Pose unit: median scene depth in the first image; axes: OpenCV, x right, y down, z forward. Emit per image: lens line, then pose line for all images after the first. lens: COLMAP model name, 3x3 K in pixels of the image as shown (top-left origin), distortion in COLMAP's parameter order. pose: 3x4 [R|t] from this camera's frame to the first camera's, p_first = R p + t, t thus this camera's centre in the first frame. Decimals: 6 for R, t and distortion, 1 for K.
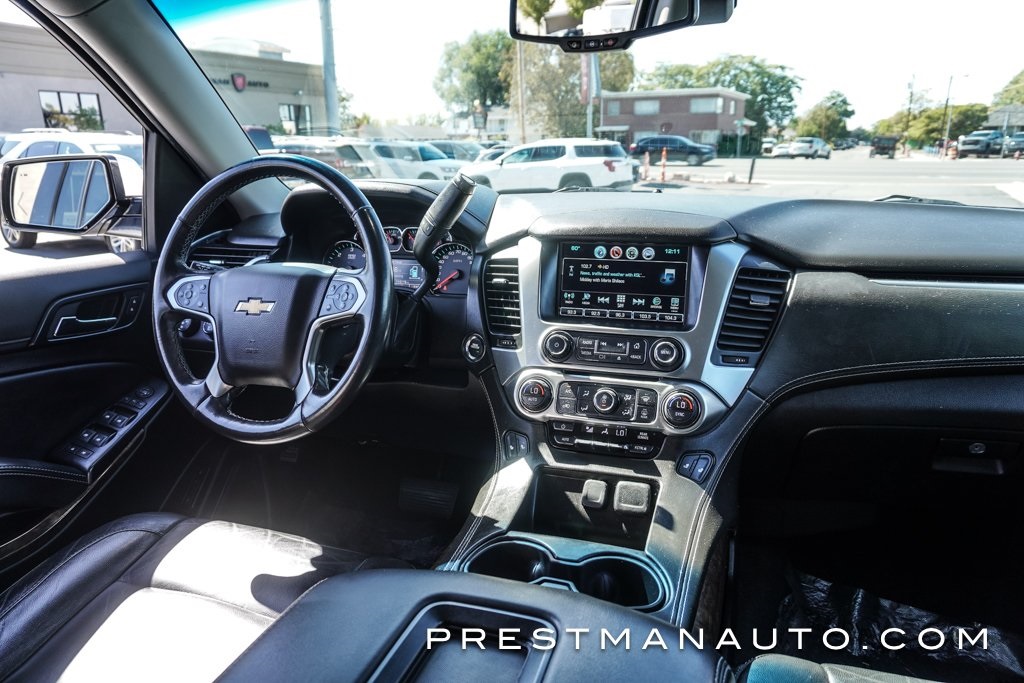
lens RADIAL K [[684.5, 0, 513.8], [0, 684.5, 340.0], [0, 0, 1]] dist [-0.038089, 0.028506]
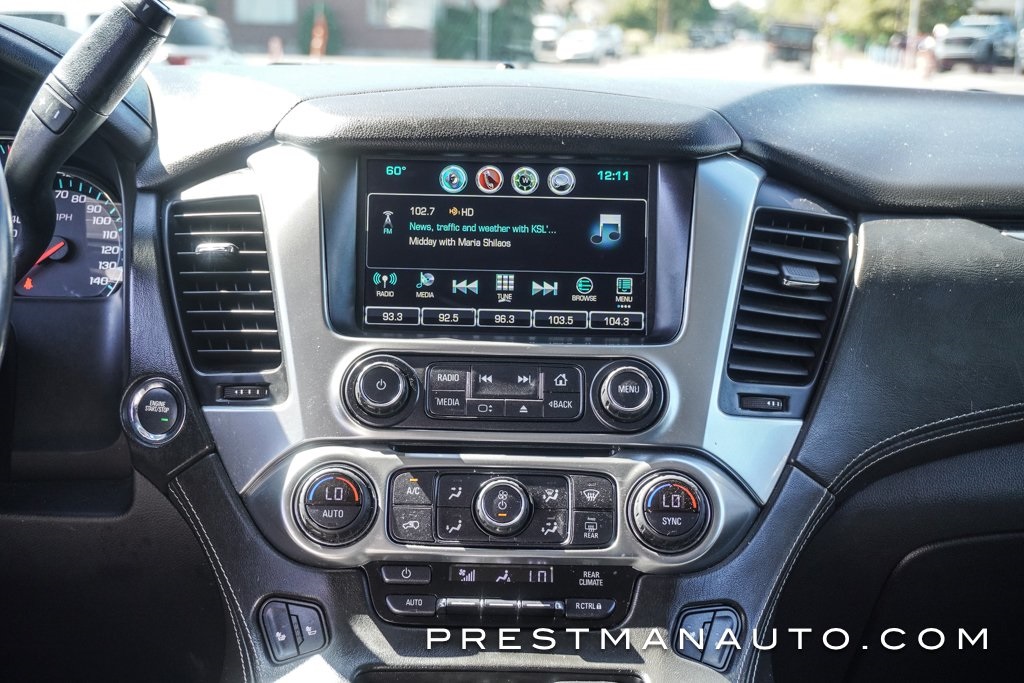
lens RADIAL K [[1710.3, 0, 507.7], [0, 1710.3, 344.3], [0, 0, 1]] dist [0.010619, 0.000000]
pose [[0.946634, -0.020103, 0.321683, -0.204782], [0.050009, 0.995127, -0.084976, 0.075871], [-0.318407, 0.096528, 0.943027, -0.044657]]
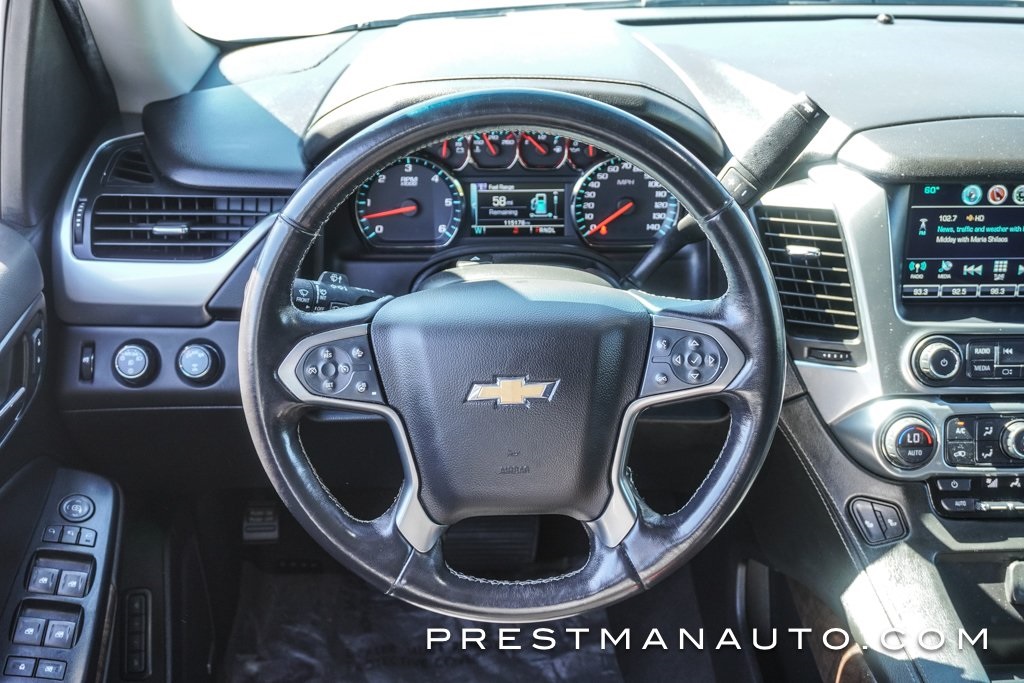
lens RADIAL K [[1145.8, 0, 516.2], [0, 1145.8, 341.6], [0, 0, 1]] dist [-0.003724, 0.000000]
pose [[0.937084, -0.148266, 0.316054, -0.624061], [0.068996, 0.966131, 0.248658, -0.295149], [-0.342217, -0.211207, 0.915576, 0.173801]]
